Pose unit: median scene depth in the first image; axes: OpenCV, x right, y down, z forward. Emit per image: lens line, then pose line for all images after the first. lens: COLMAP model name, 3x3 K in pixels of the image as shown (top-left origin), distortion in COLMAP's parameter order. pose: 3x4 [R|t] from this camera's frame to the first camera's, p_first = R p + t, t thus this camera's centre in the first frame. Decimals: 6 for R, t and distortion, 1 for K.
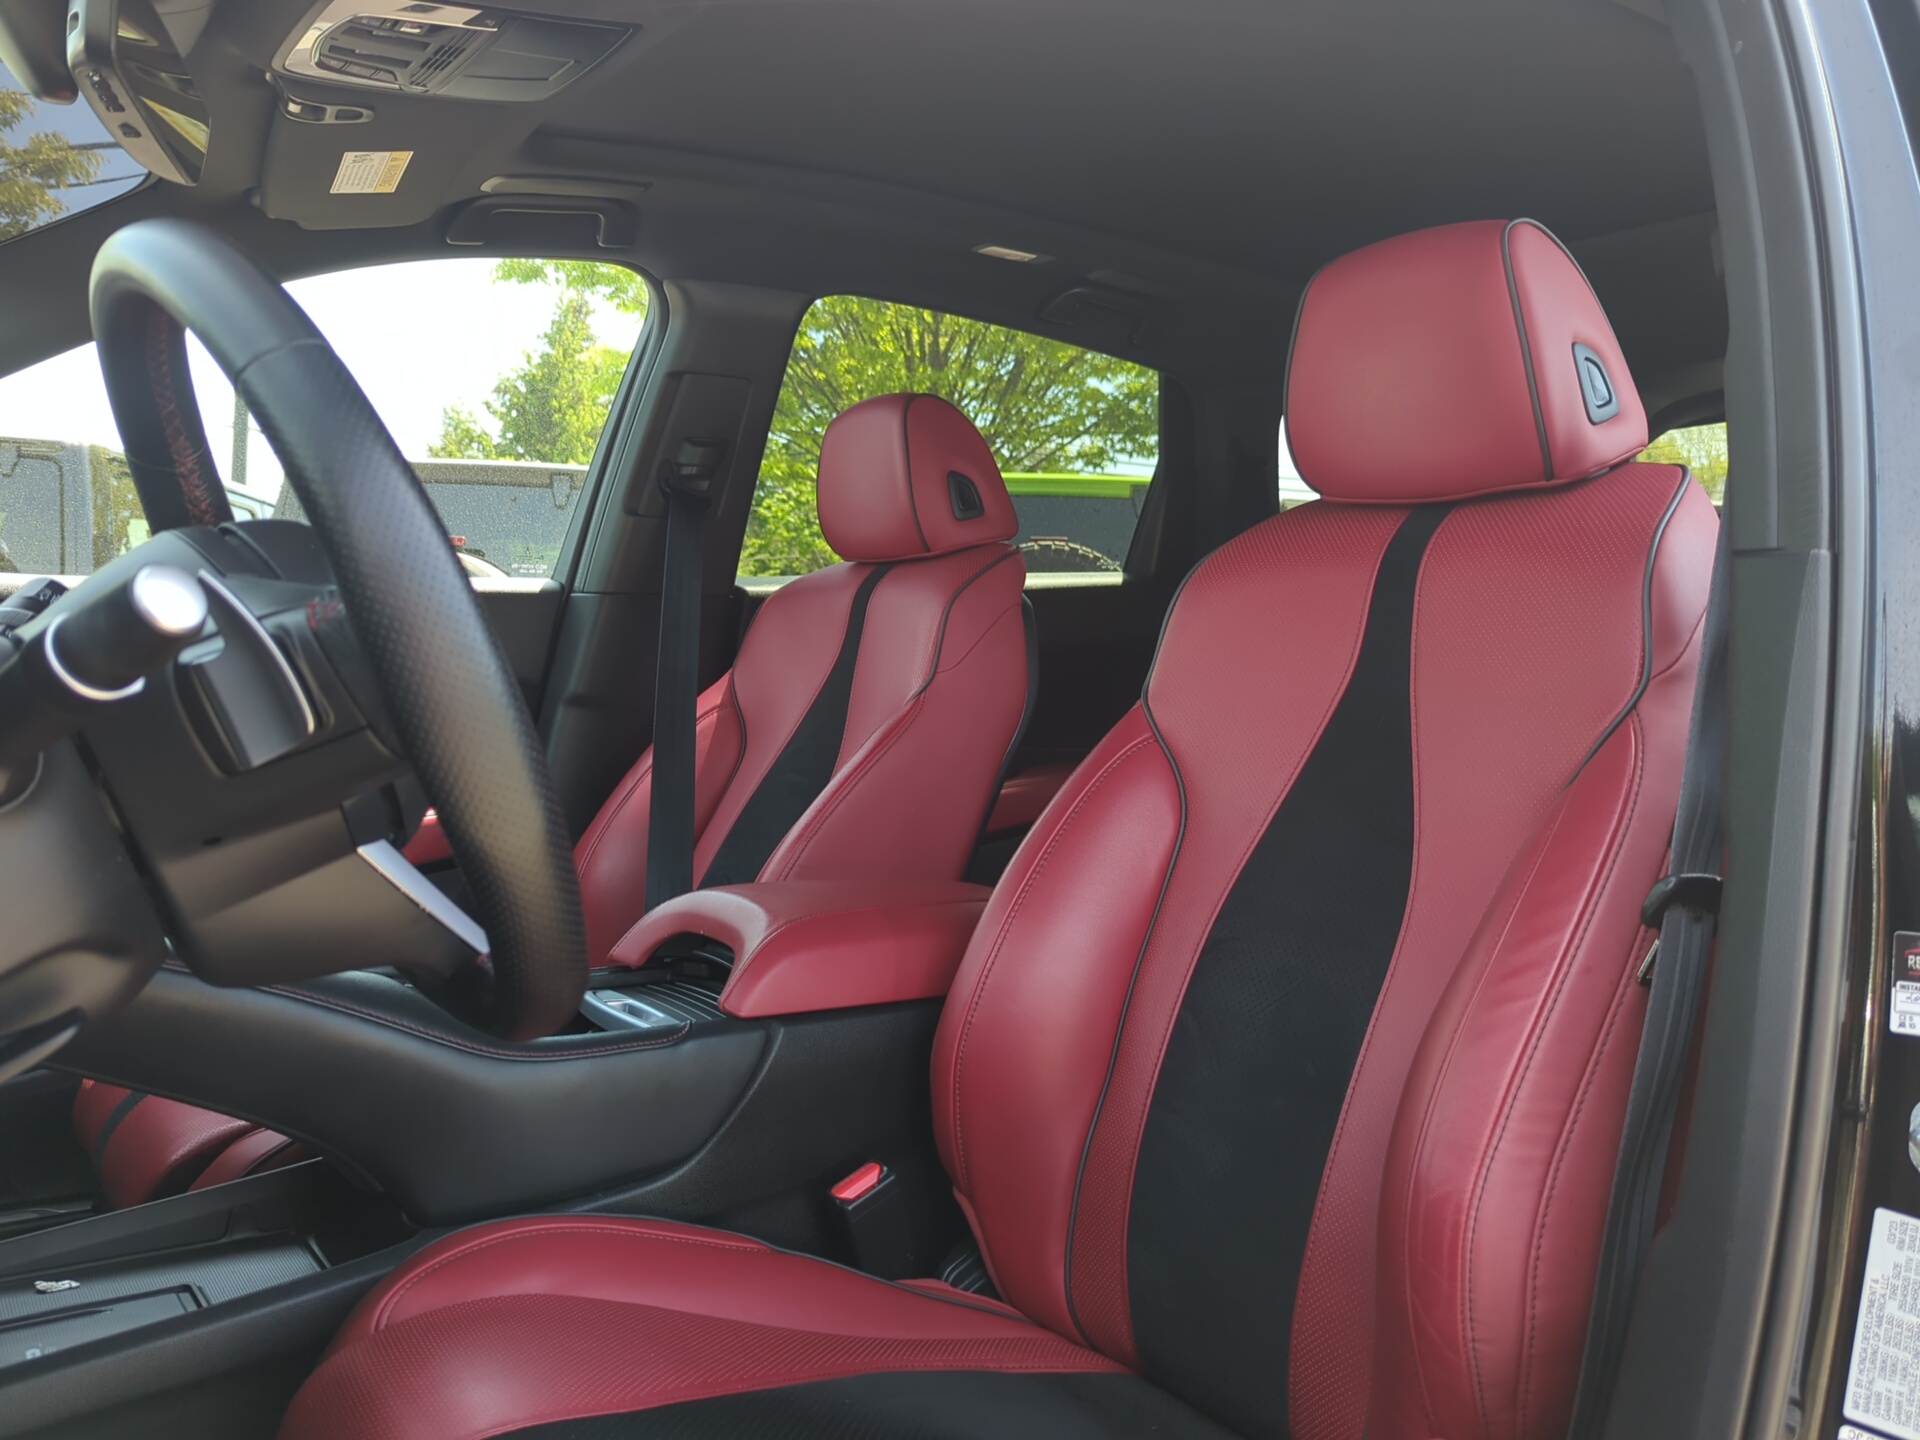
lens RADIAL K [[1556.4, 0, 982.4], [0, 1556.4, 691.4], [0, 0, 1]] dist [0.063133, -0.067872]
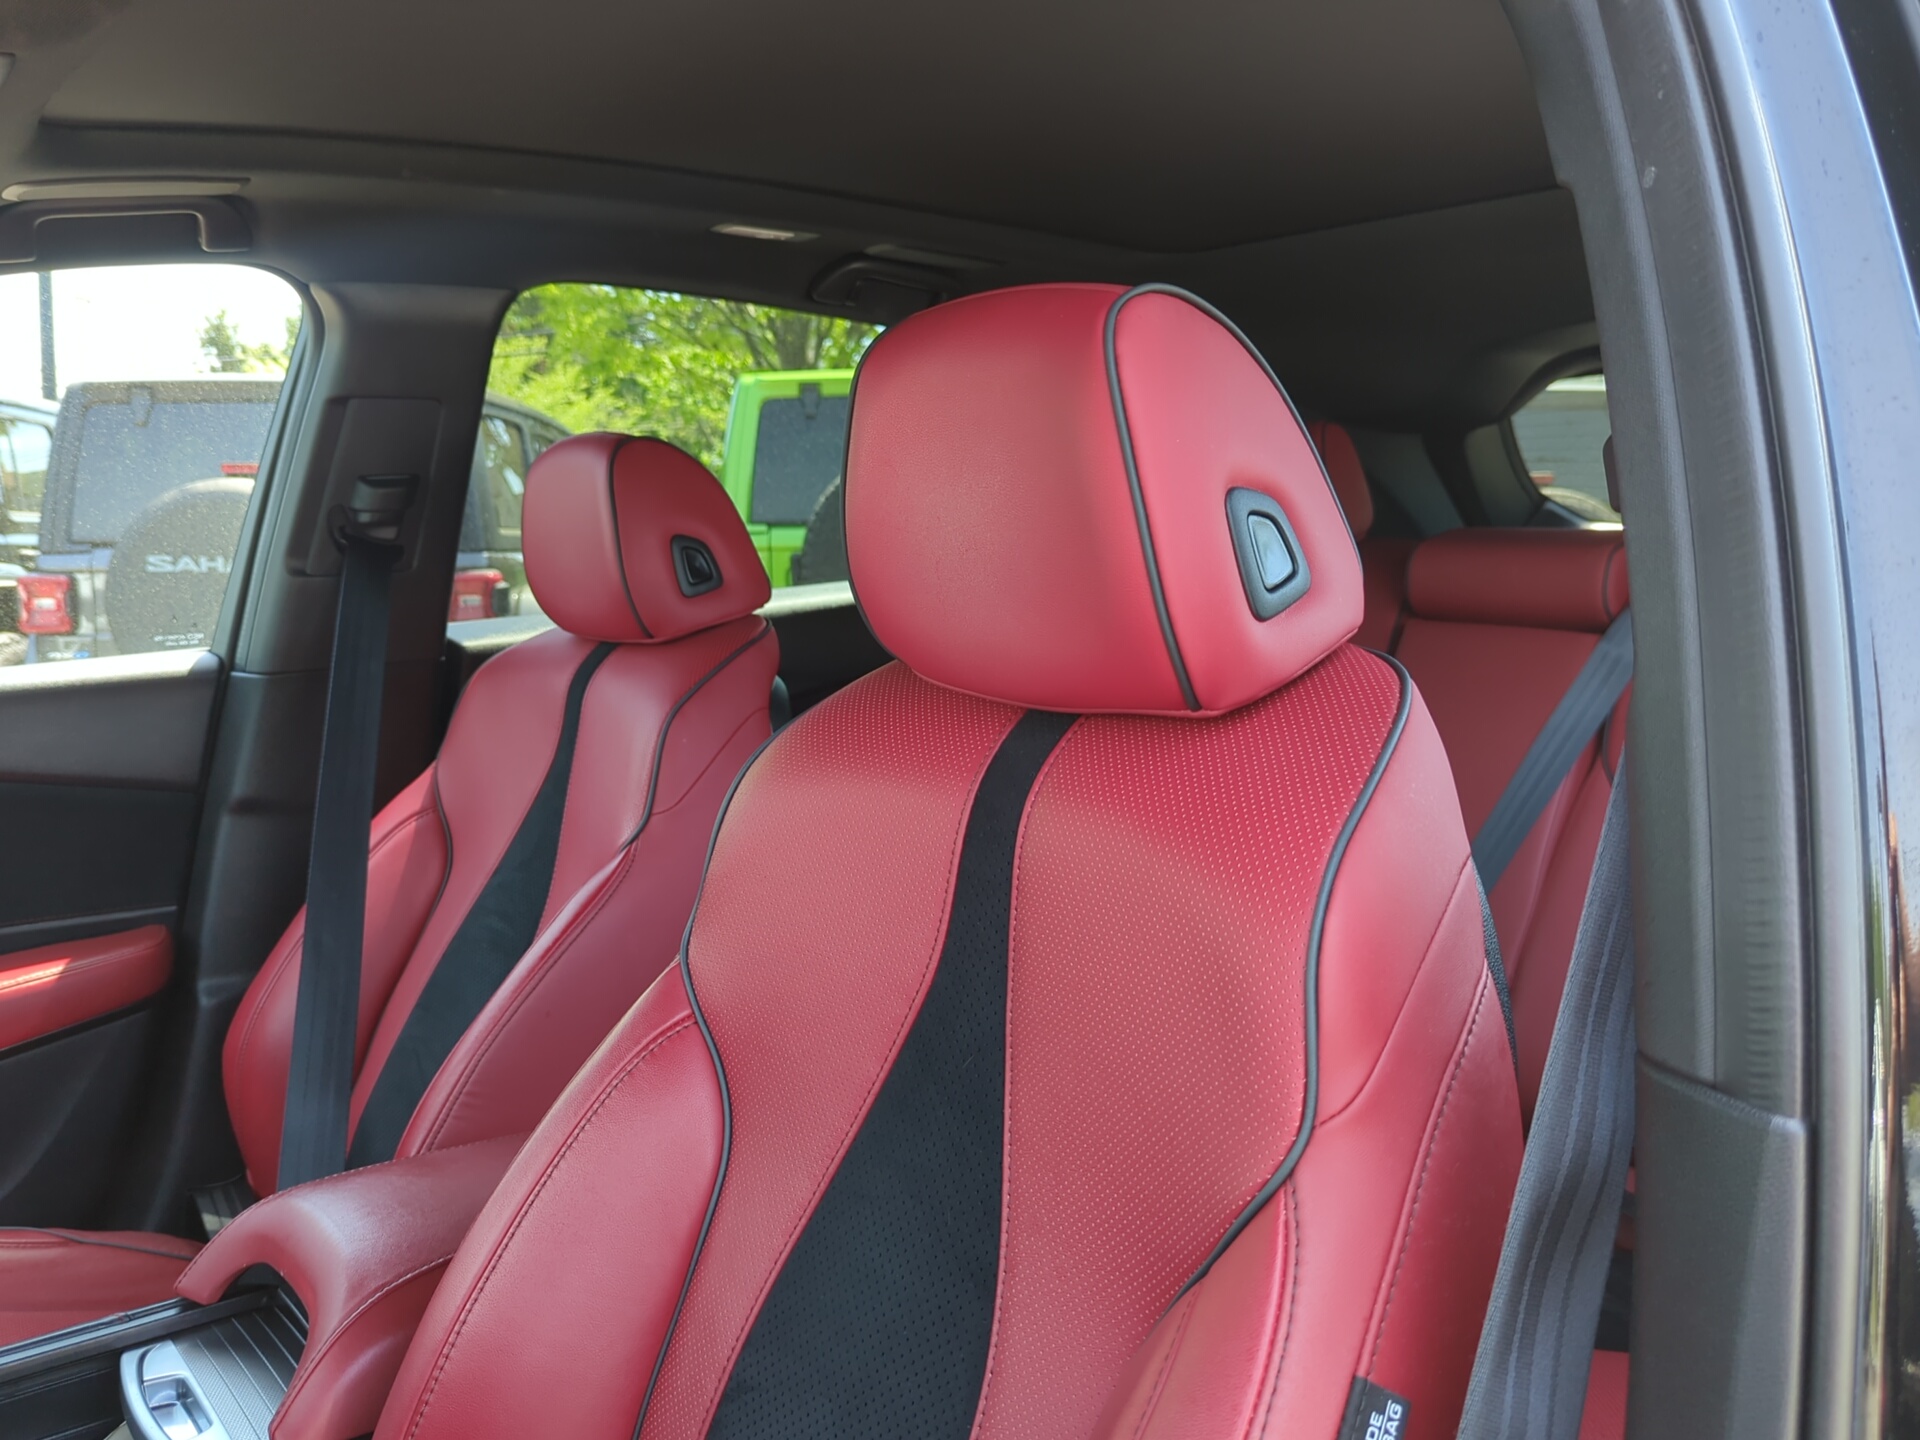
lens RADIAL K [[1569.3, 0, 977.6], [0, 1569.3, 693.3], [0, 0, 1]] dist [0.032569, -0.013843]
pose [[0.997759, -0.036994, 0.055758, 0.078650], [0.031792, 0.995301, 0.091462, -0.118873], [-0.058879, -0.089484, 0.994246, 0.171671]]
